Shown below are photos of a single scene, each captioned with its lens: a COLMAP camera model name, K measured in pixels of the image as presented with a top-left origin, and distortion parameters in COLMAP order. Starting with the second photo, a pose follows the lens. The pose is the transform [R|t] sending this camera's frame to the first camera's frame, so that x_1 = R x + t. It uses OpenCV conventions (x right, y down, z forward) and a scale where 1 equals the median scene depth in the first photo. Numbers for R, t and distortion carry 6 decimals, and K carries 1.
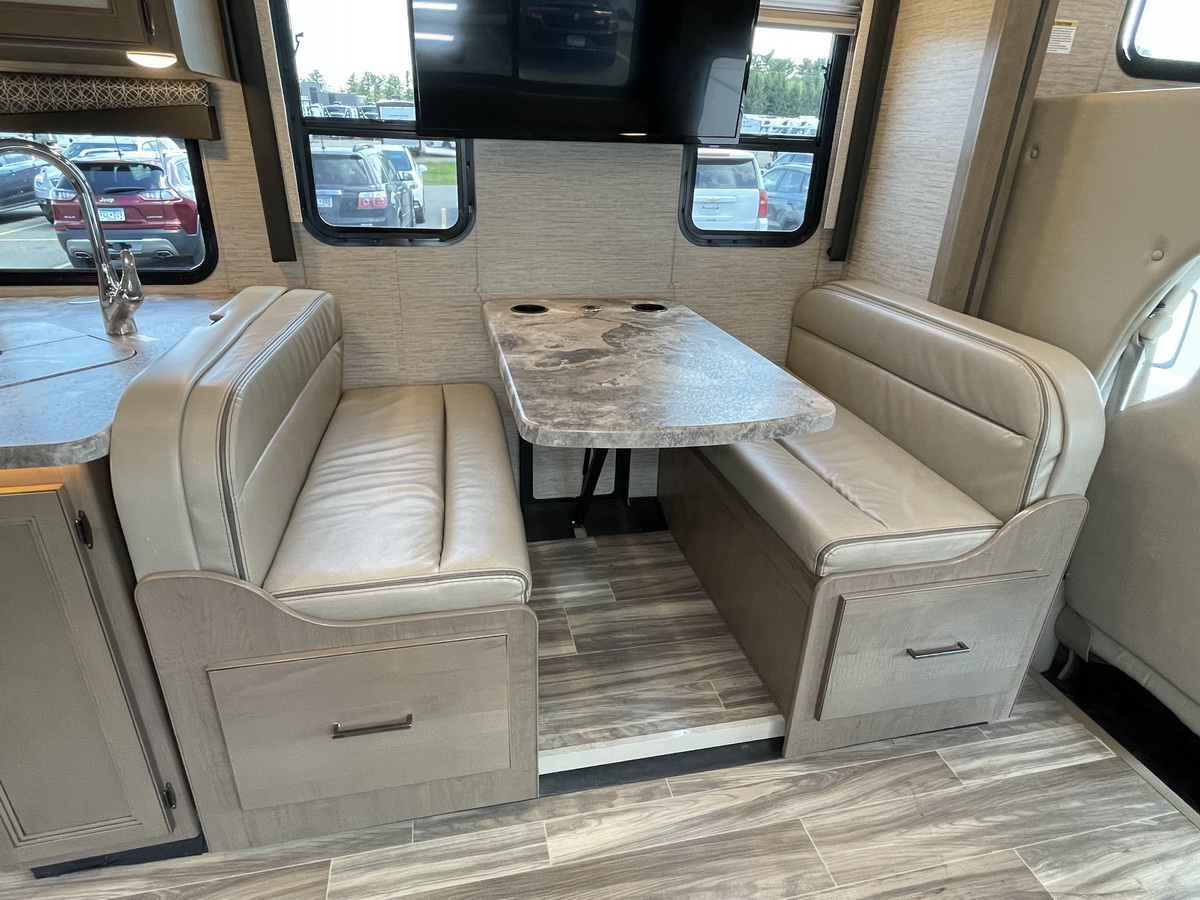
lens RADIAL K [[677.1, 0, 600.0], [0, 677.1, 450.0], [0, 0, 1]] dist [0.000494, -0.001057]
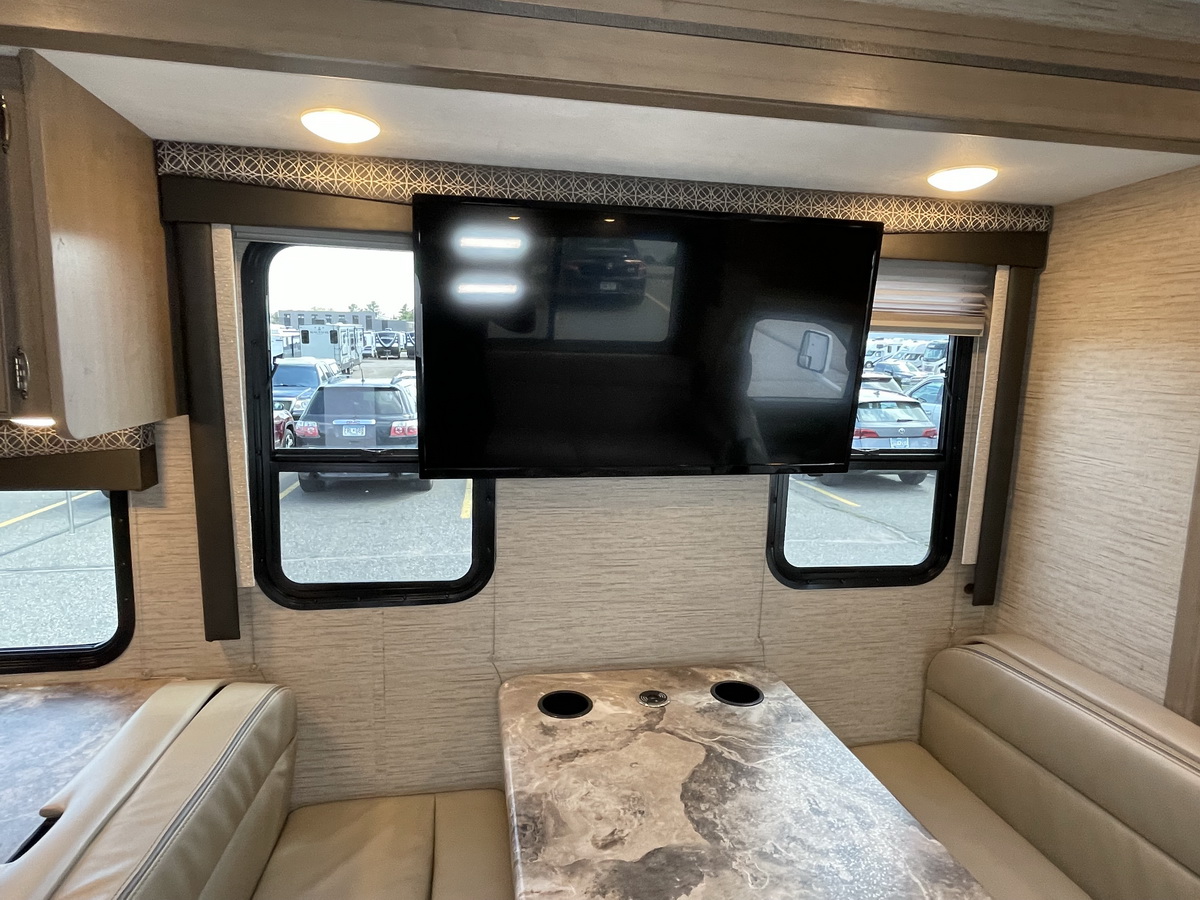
lens RADIAL K [[677.1, 0, 600.0], [0, 677.1, 450.0], [0, 0, 1]] dist [0.000494, -0.001057]
pose [[0.999295, -0.001285, -0.037518, -0.041576], [-0.009497, 0.958252, -0.285766, -0.253508], [0.036319, 0.285921, 0.957565, 0.261402]]
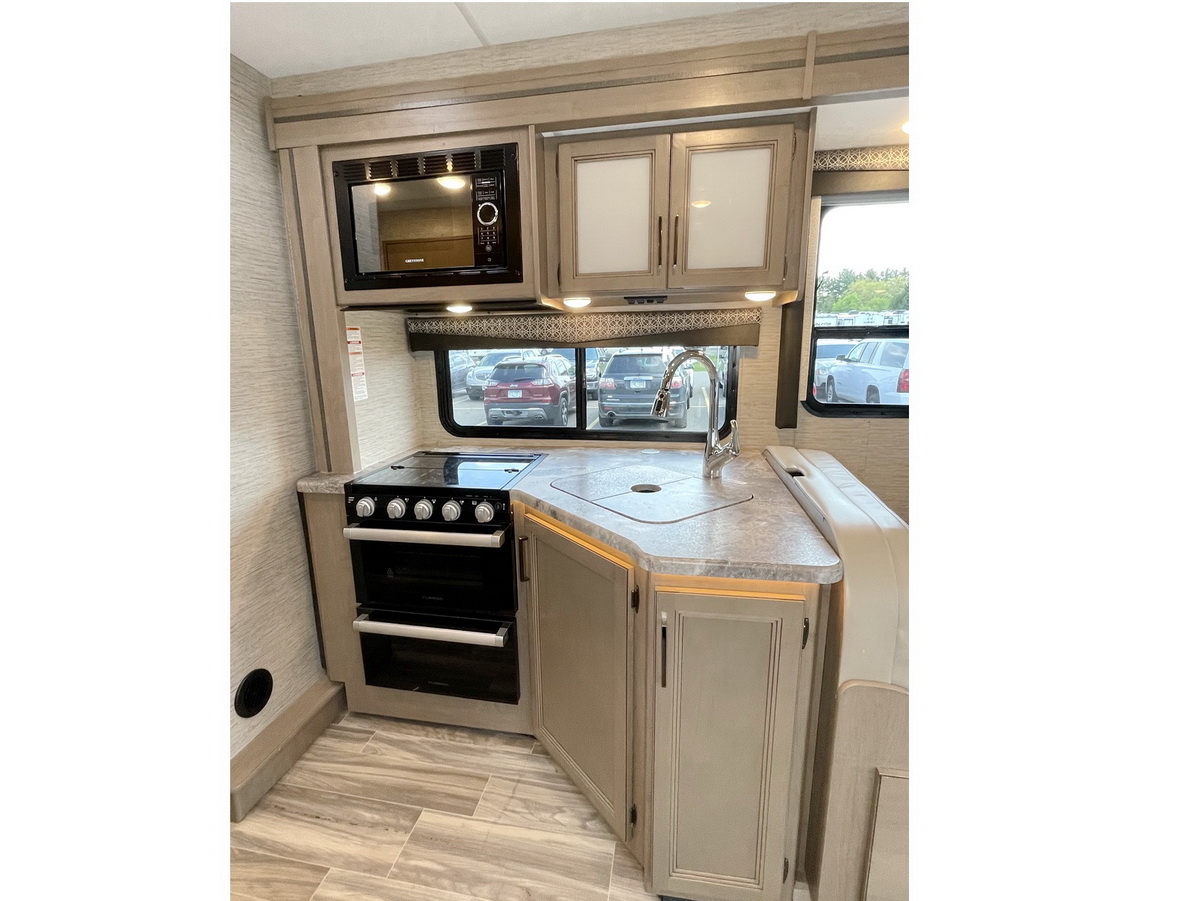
lens RADIAL K [[512.4, 0, 567.0], [0, 512.4, 454.6], [0, 0, 1]] dist [-0.001192, -0.000208]
pose [[0.909624, 0.039413, -0.413559, -0.414049], [-0.125297, 0.975160, -0.182656, 0.011288], [0.396087, 0.217966, 0.891967, -0.061704]]
